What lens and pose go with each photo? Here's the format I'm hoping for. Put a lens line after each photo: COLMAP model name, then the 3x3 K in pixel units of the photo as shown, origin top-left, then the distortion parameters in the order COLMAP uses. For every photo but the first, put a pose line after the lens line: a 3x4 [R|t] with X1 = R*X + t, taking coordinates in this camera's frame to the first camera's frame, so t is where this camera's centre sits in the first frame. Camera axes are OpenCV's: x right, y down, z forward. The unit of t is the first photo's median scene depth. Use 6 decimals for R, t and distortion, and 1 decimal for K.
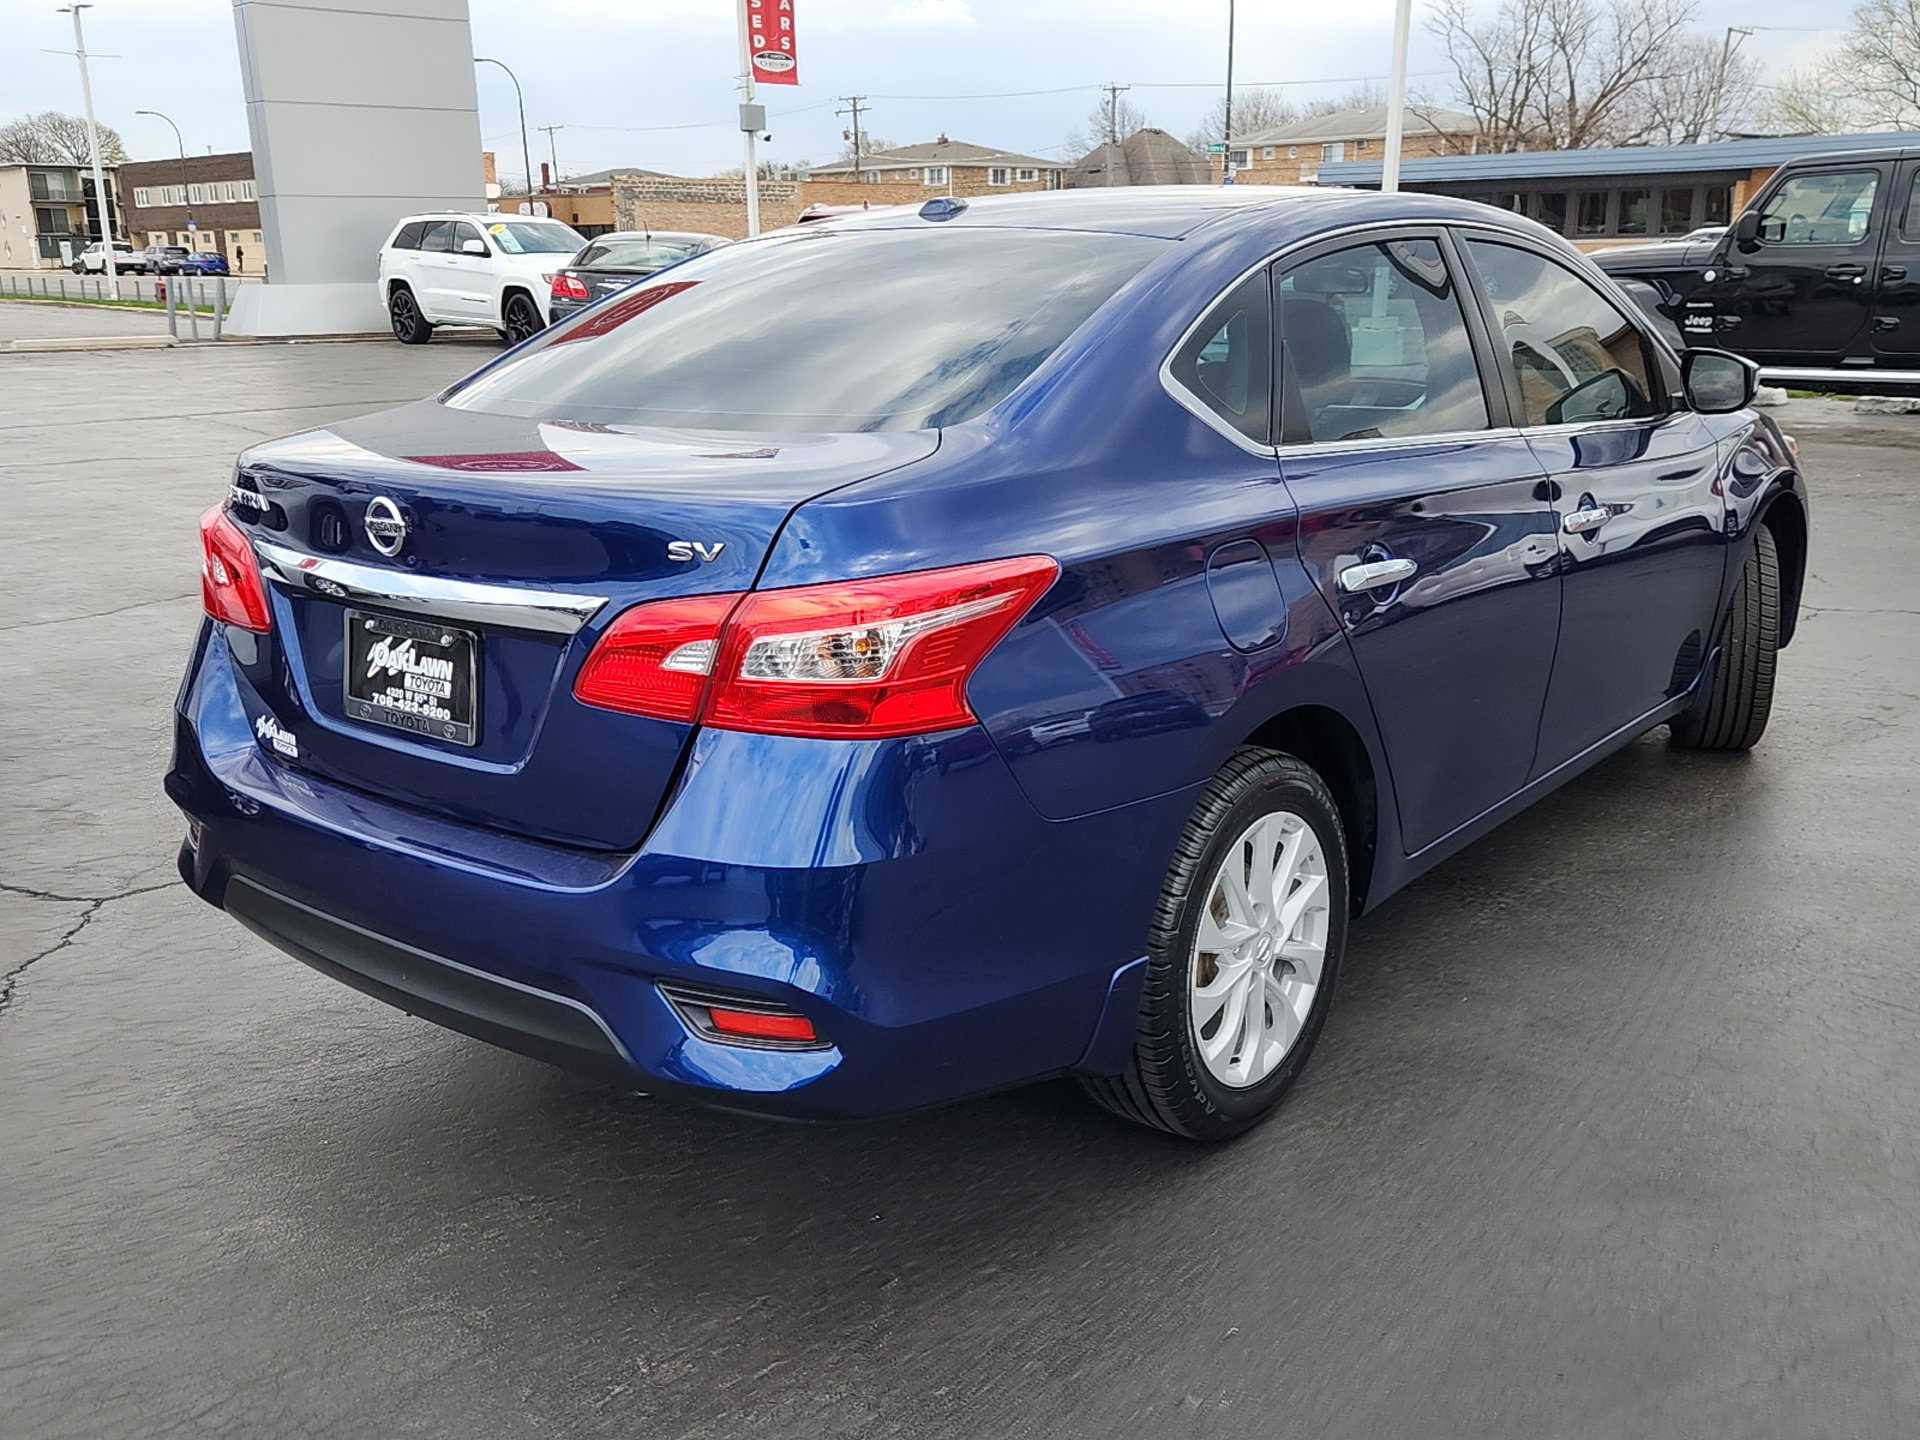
lens RADIAL K [[1762.2, 0, 960.0], [0, 1762.2, 720.0], [0, 0, 1]] dist [0.111519, -0.134240]
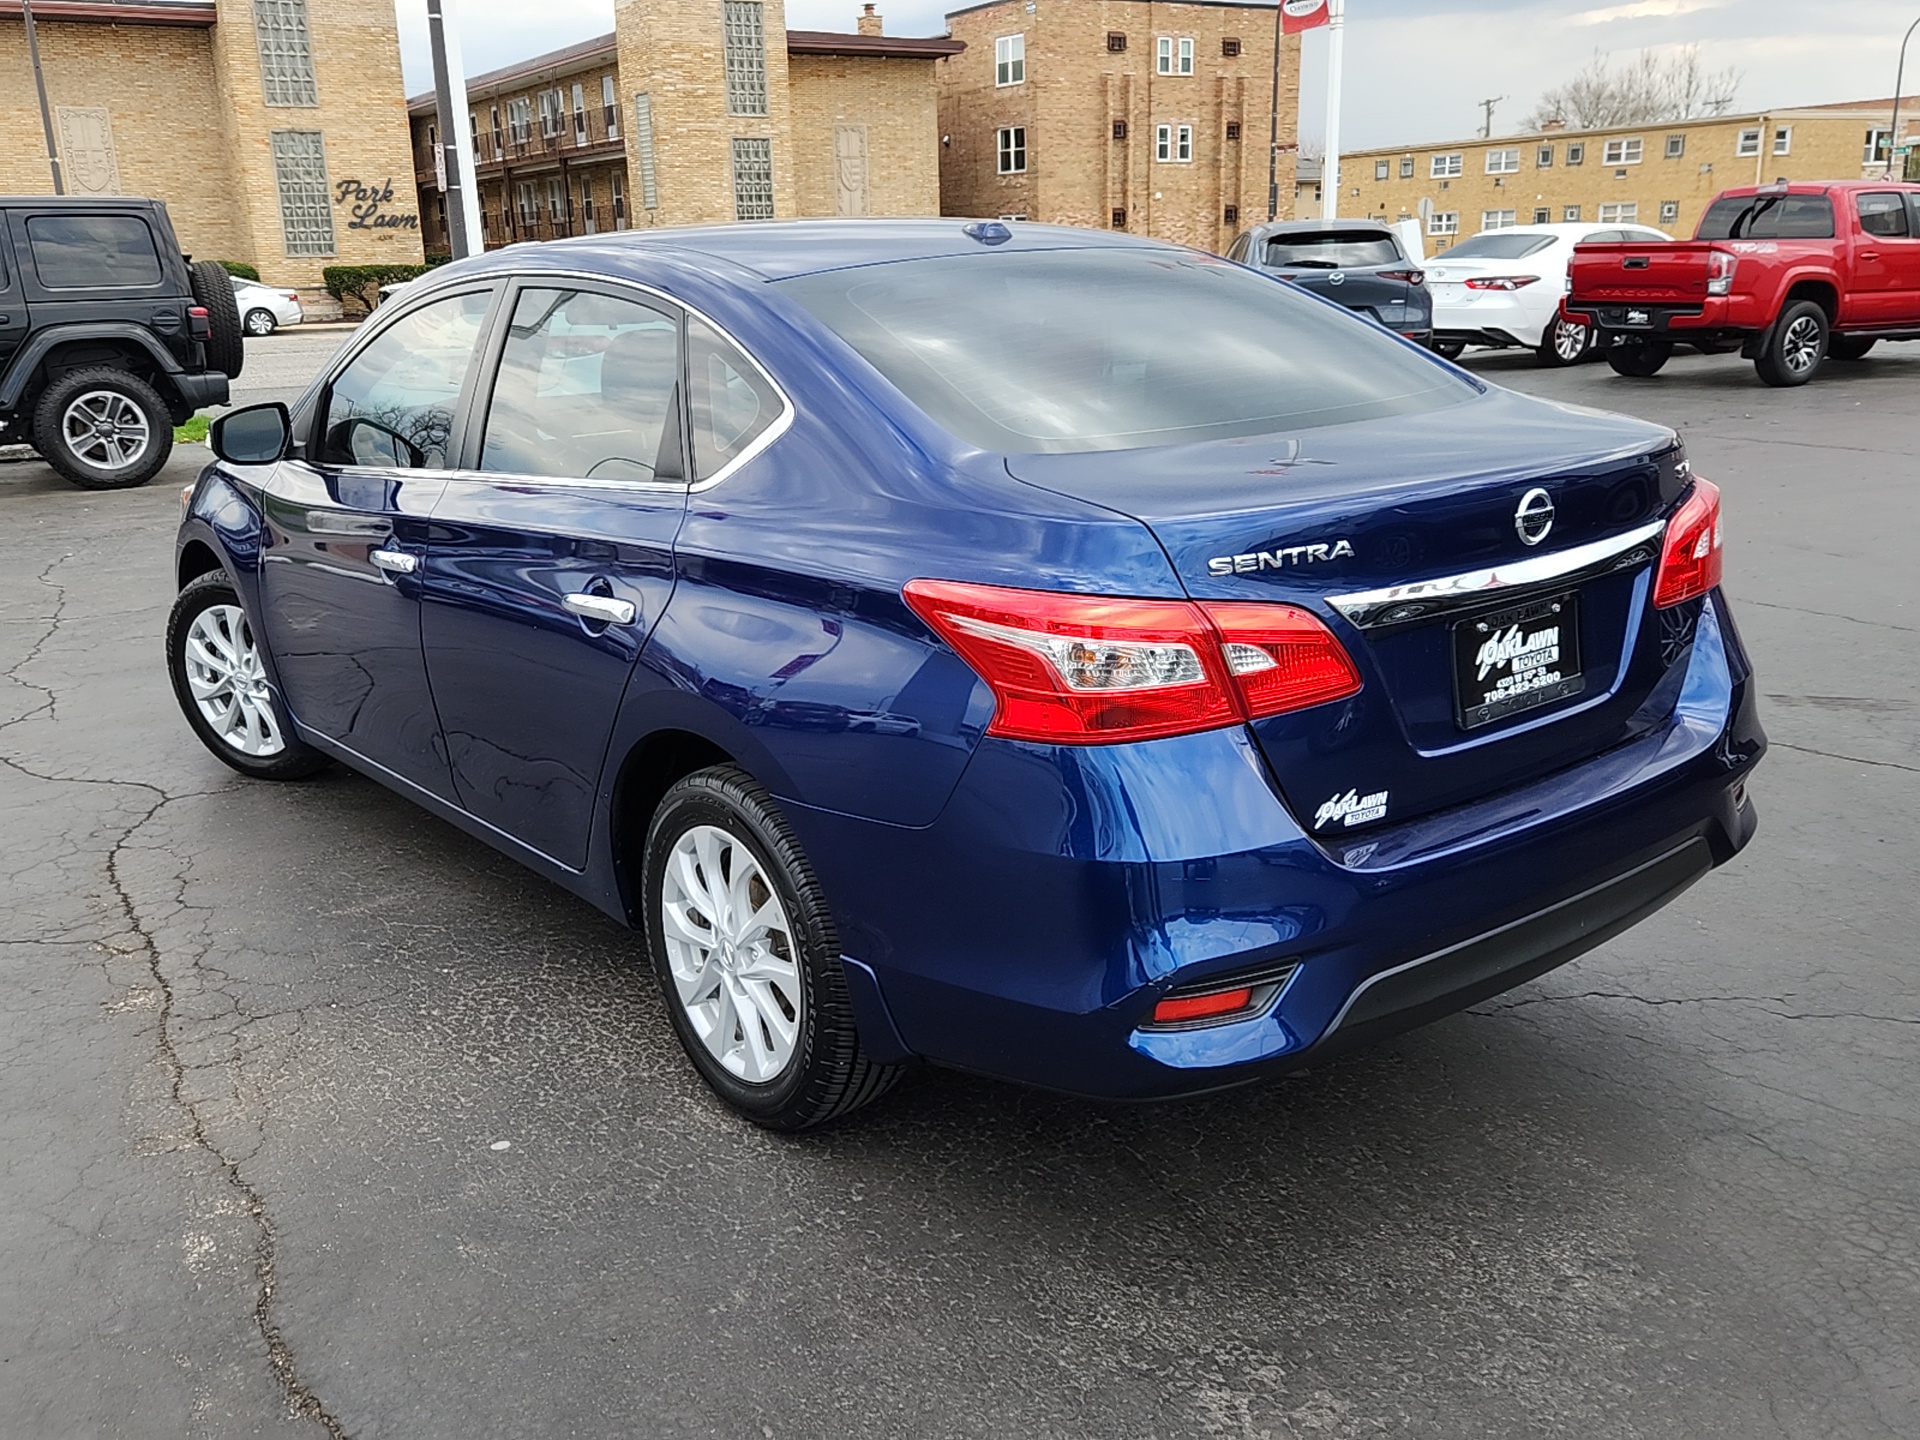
lens RADIAL K [[1762.2, 0, 960.0], [0, 1762.2, 720.0], [0, 0, 1]] dist [0.111519, -0.134240]
pose [[0.203174, -0.248779, 0.947011, -1.358455], [0.282048, 0.941058, 0.186704, -0.275646], [-0.937640, 0.229169, 0.261366, 1.025576]]
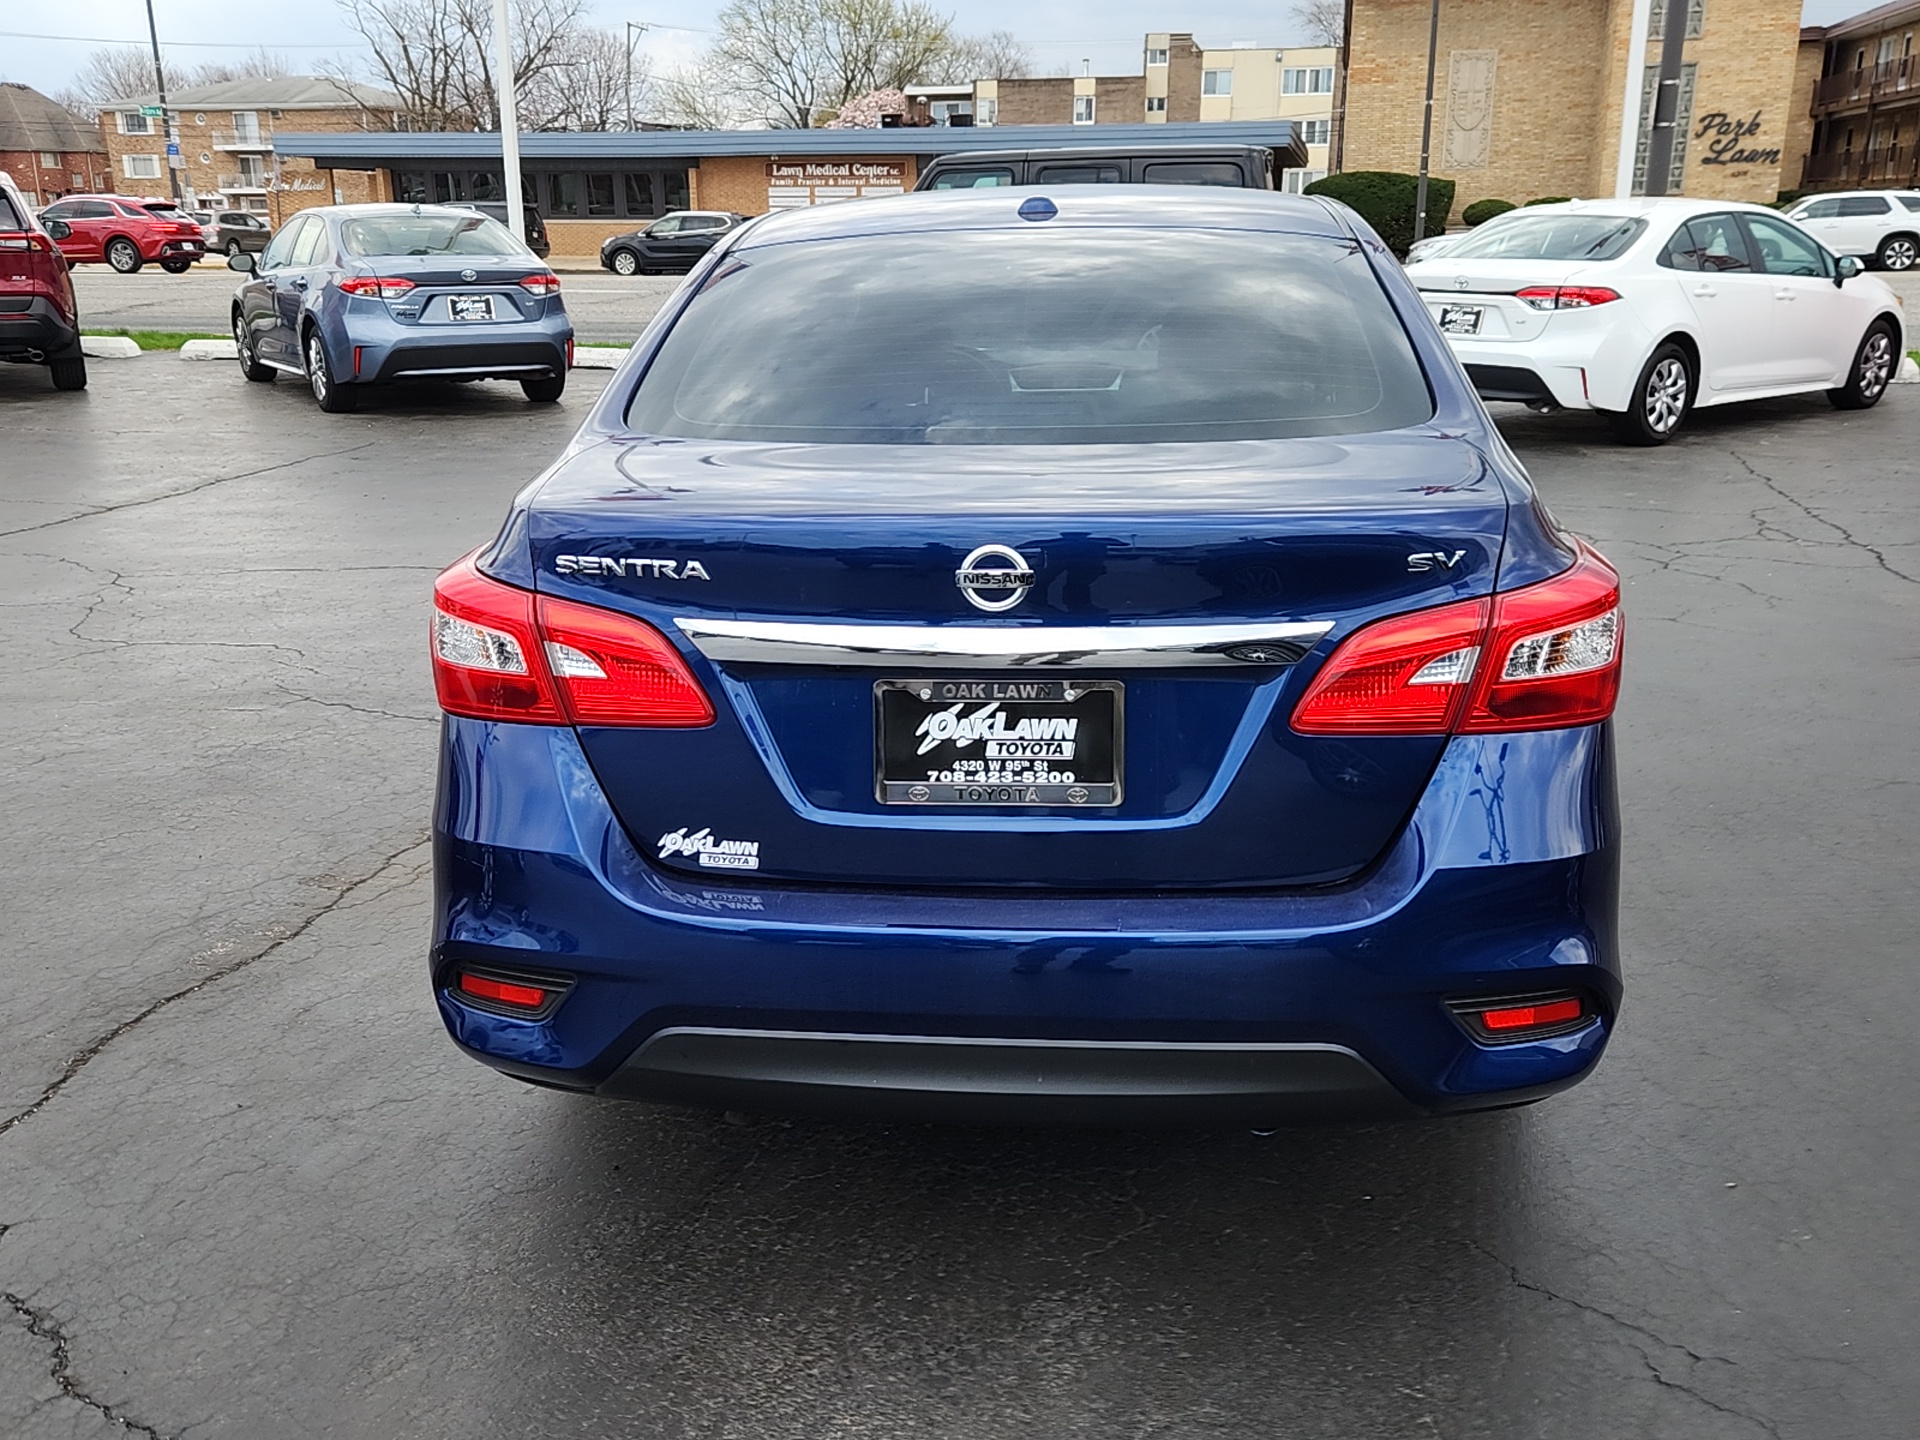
lens RADIAL K [[1762.2, 0, 960.0], [0, 1762.2, 720.0], [0, 0, 1]] dist [0.111519, -0.134240]
pose [[0.826689, -0.151431, 0.541898, -0.785588], [0.144958, 0.987912, 0.054929, -0.085839], [-0.543665, 0.033143, 0.838647, 0.268112]]
